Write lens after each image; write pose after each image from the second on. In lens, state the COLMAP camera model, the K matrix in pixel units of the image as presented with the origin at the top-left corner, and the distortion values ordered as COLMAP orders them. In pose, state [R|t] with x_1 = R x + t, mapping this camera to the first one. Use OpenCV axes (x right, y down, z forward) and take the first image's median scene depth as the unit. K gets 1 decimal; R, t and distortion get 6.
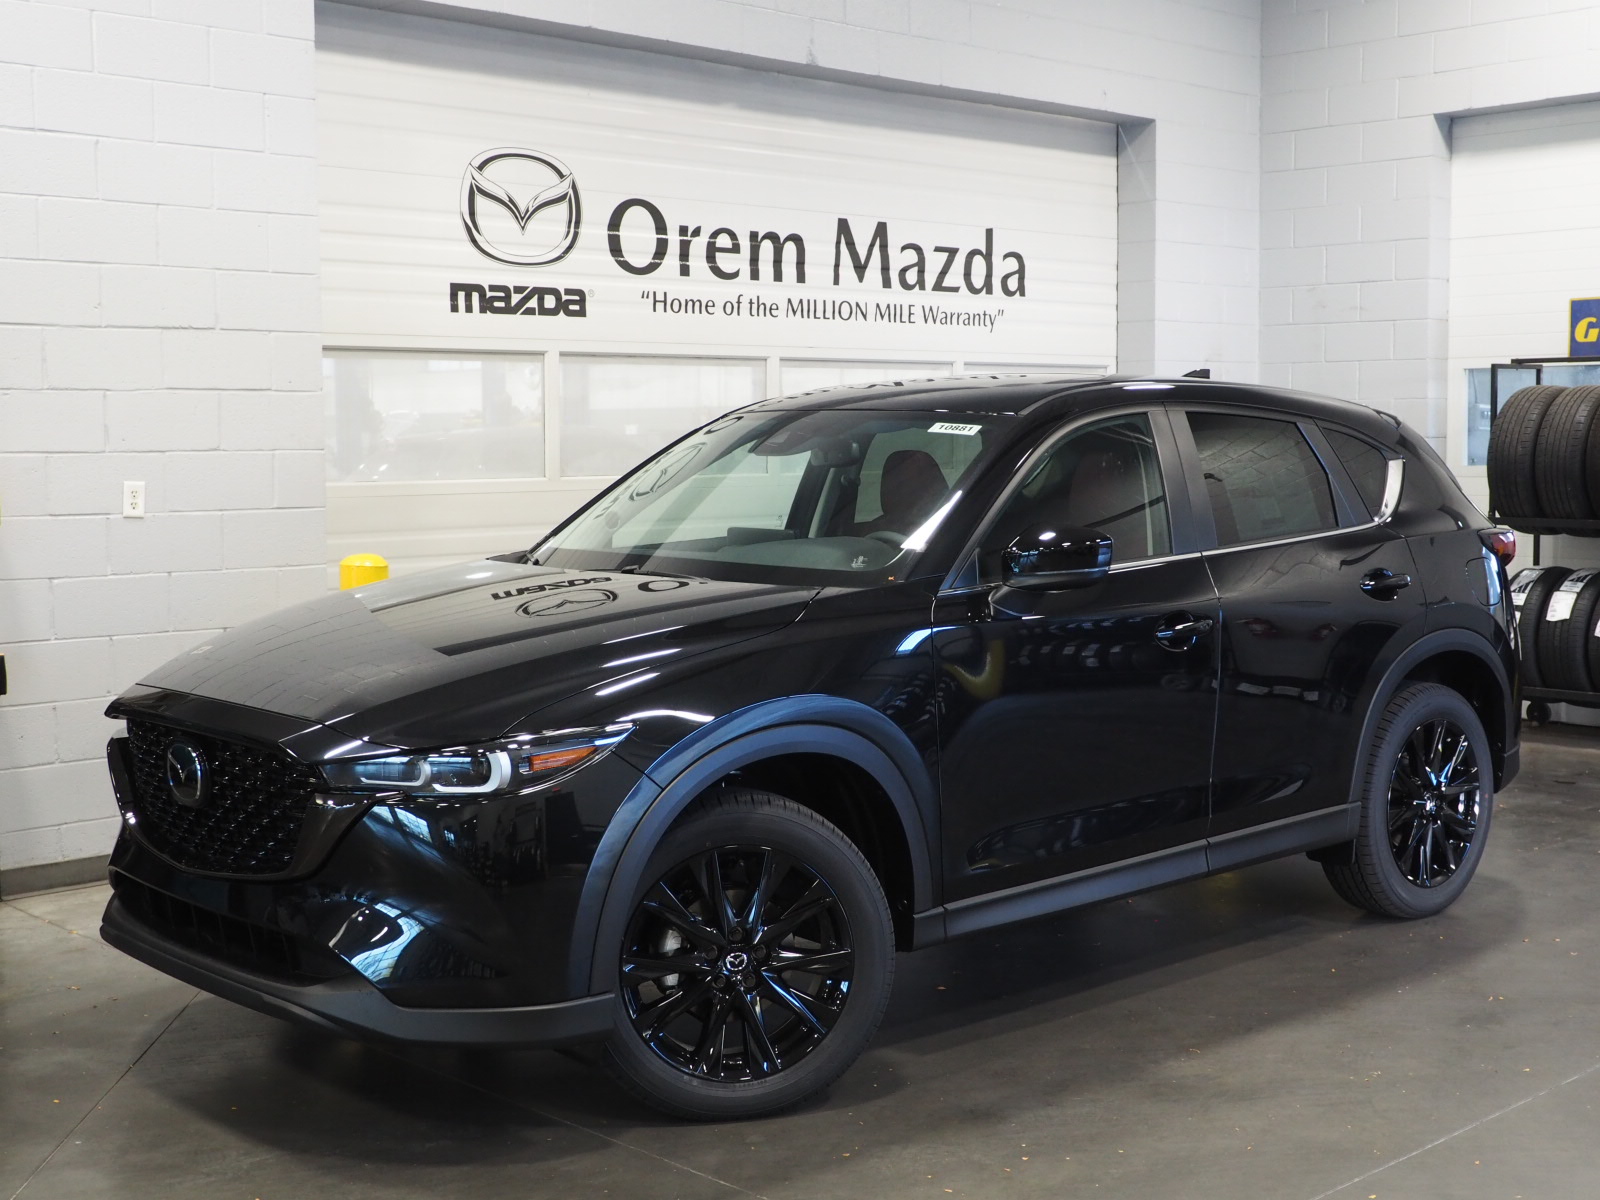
lens RADIAL K [[1987.3, 0, 799.4], [0, 1987.3, 595.1], [0, 0, 1]] dist [0.012193, 0.000000]
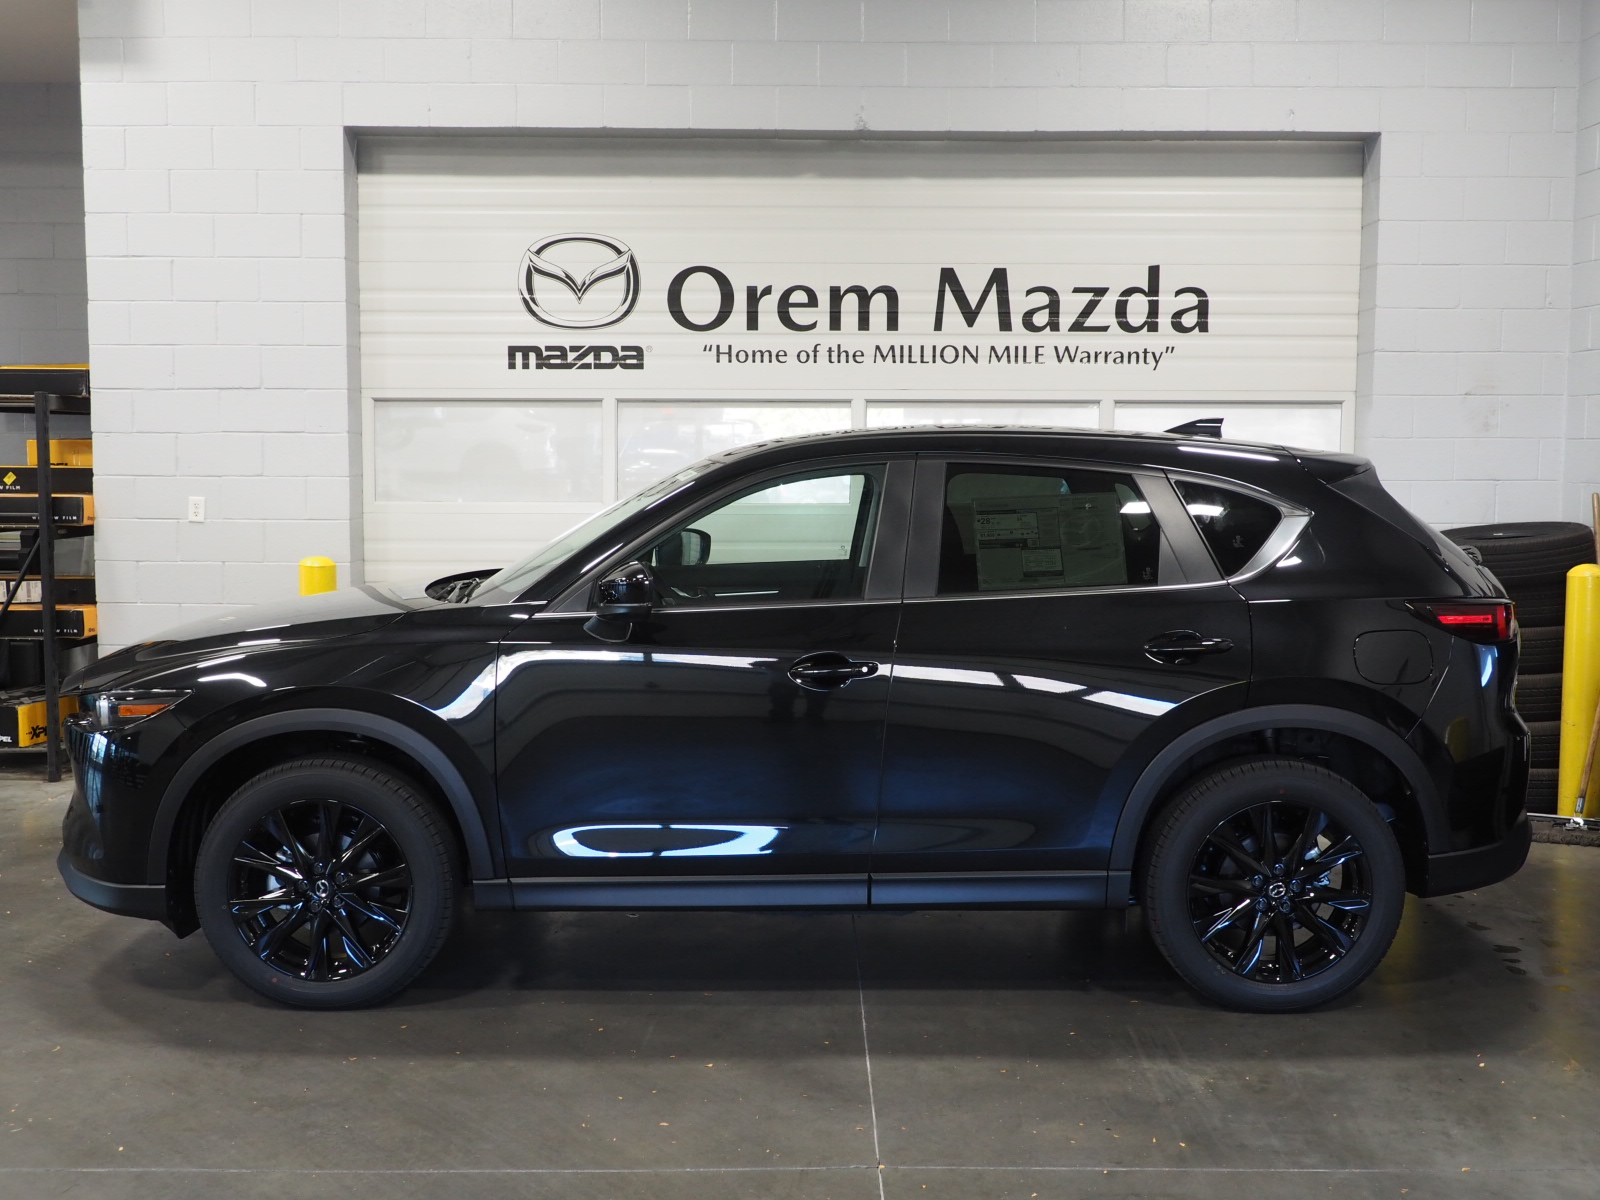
lens RADIAL K [[1624.1, 0, 799.7], [0, 1624.1, 606.0], [0, 0, 1]] dist [0.001986, 0.000000]
pose [[0.749575, 0.068911, -0.658322, 0.584578], [-0.063128, 0.997475, 0.032534, -0.033914], [0.658902, 0.017172, 0.752033, 0.314622]]
